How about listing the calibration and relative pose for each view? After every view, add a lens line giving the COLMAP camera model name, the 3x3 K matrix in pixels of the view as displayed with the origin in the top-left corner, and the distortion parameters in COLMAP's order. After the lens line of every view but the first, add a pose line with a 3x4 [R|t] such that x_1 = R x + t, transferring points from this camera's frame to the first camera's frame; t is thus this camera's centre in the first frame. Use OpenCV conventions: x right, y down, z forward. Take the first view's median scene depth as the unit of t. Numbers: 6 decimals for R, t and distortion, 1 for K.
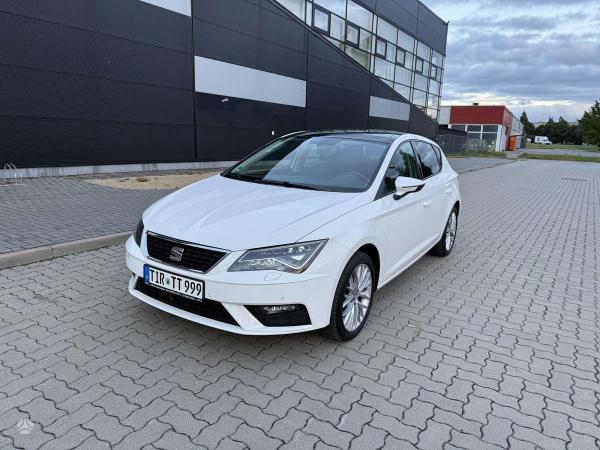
lens RADIAL K [[424.6, 0, 298.2], [0, 424.6, 222.4], [0, 0, 1]] dist [0.071400, -0.099075]
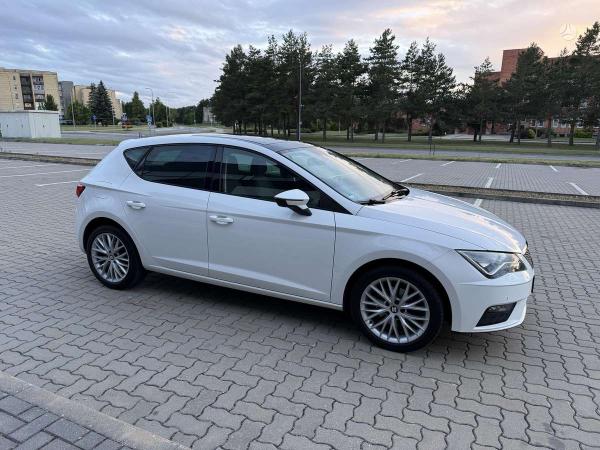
lens RADIAL K [[422.0, 0, 303.3], [0, 422.0, 228.0], [0, 0, 1]] dist [0.039791, -0.051738]
pose [[-0.157321, -0.265896, 0.951078, -1.260407], [0.173323, 0.940687, 0.291661, -0.439912], [-0.972219, 0.210728, -0.101904, 1.638513]]
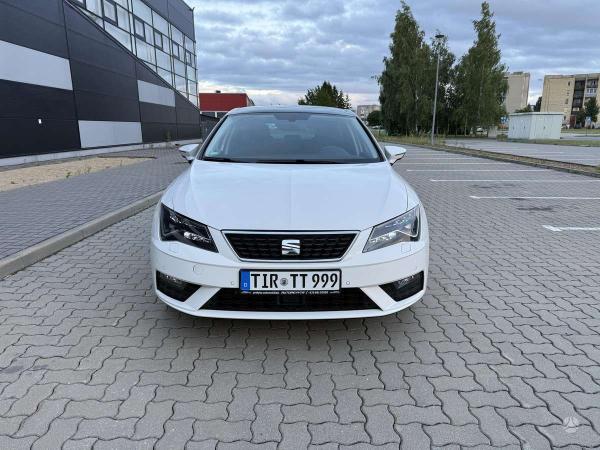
lens RADIAL K [[424.6, 0, 298.2], [0, 424.6, 222.4], [0, 0, 1]] dist [0.071400, -0.099075]
pose [[0.830538, -0.157463, 0.534240, -0.663982], [0.143698, 0.987310, 0.067608, -0.027046], [-0.538106, 0.020618, 0.842625, 0.266112]]
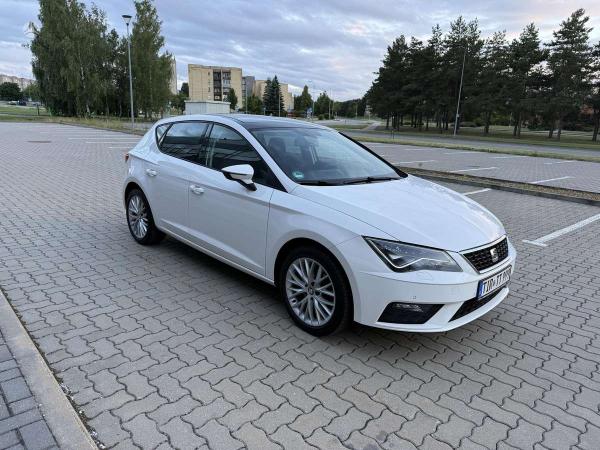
lens RADIAL K [[423.9, 0, 300.0], [0, 423.9, 225.0], [0, 0, 1]] dist [0.048717, -0.057803]
pose [[0.219744, -0.268920, 0.937760, -1.284903], [0.162815, 0.957883, 0.236539, -0.309884], [-0.961875, 0.100703, 0.254274, 1.106753]]
